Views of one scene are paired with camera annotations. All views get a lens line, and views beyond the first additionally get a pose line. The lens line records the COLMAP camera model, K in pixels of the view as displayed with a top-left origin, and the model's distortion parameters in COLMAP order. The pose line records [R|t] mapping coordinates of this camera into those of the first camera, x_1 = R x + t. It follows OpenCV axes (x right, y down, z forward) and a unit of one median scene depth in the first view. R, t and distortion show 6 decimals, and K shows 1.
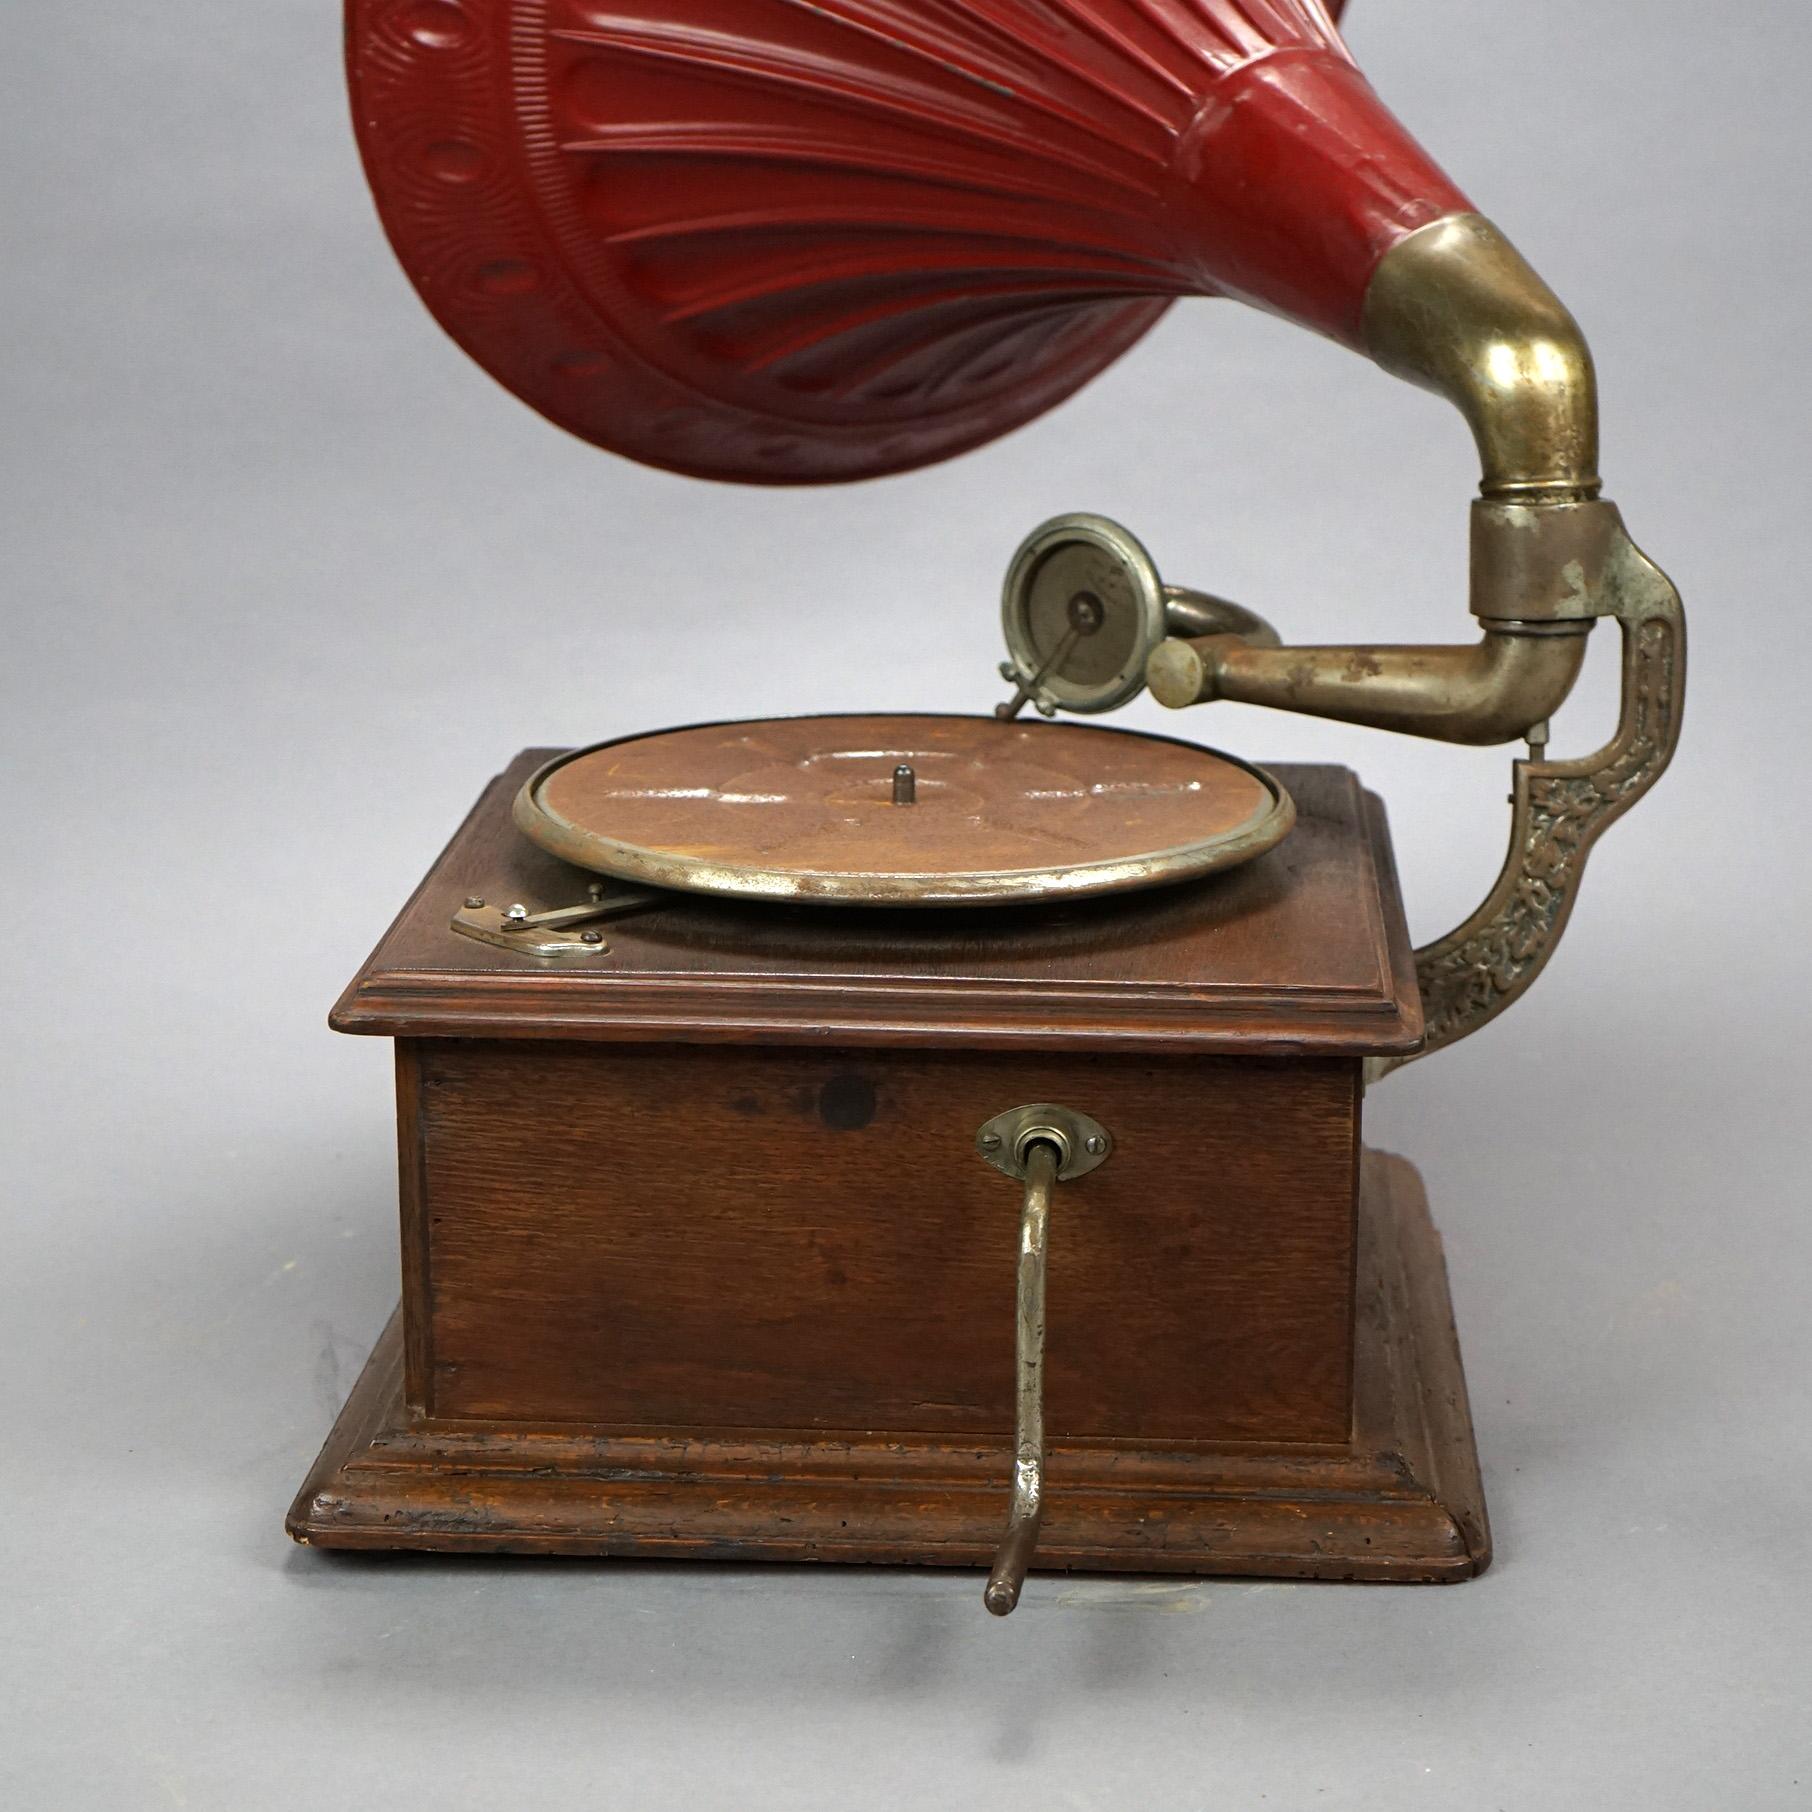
lens RADIAL K [[3666.9, 0, 911.2], [0, 3666.9, 913.4], [0, 0, 1]] dist [-0.007565, 0.000000]
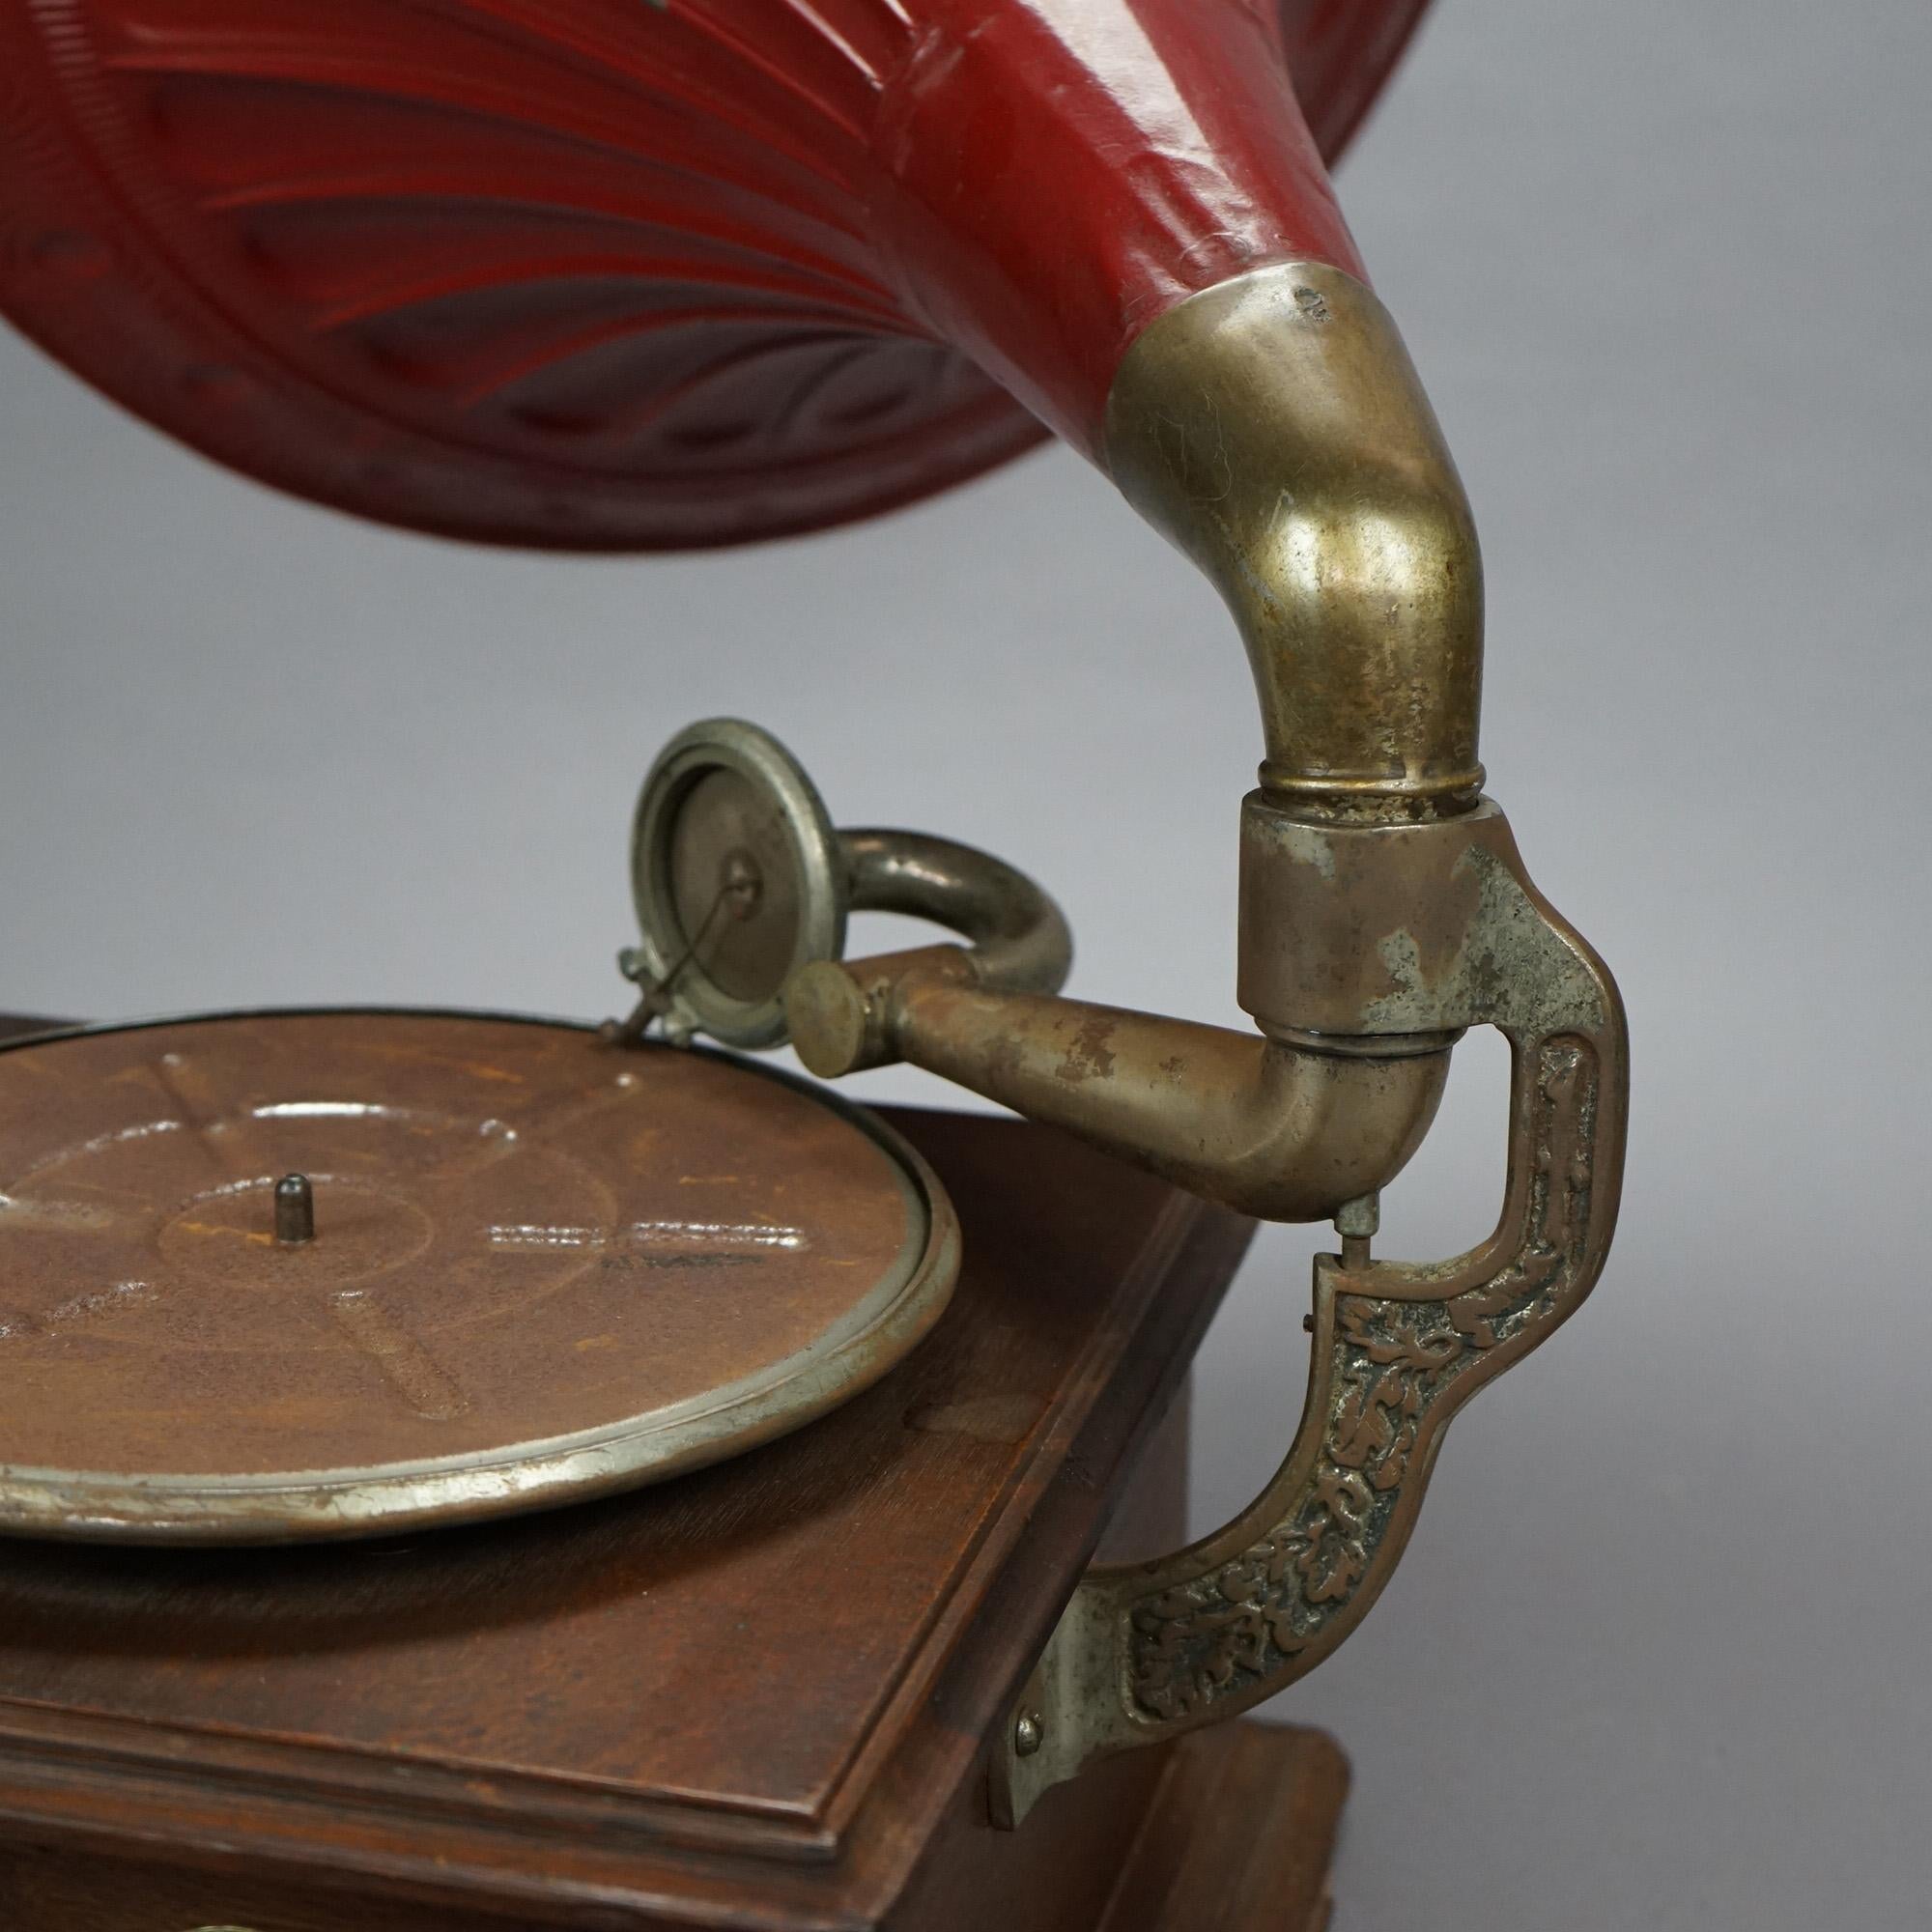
lens RADIAL K [[3909.7, 0, 959.4], [0, 3909.7, 956.3], [0, 0, 1]] dist [-0.007565, 0.000000]
pose [[0.987059, 0.061865, -0.147941, 0.196023], [-0.055164, 0.997275, 0.048981, -0.113378], [0.150568, -0.040186, 0.987782, 0.408194]]
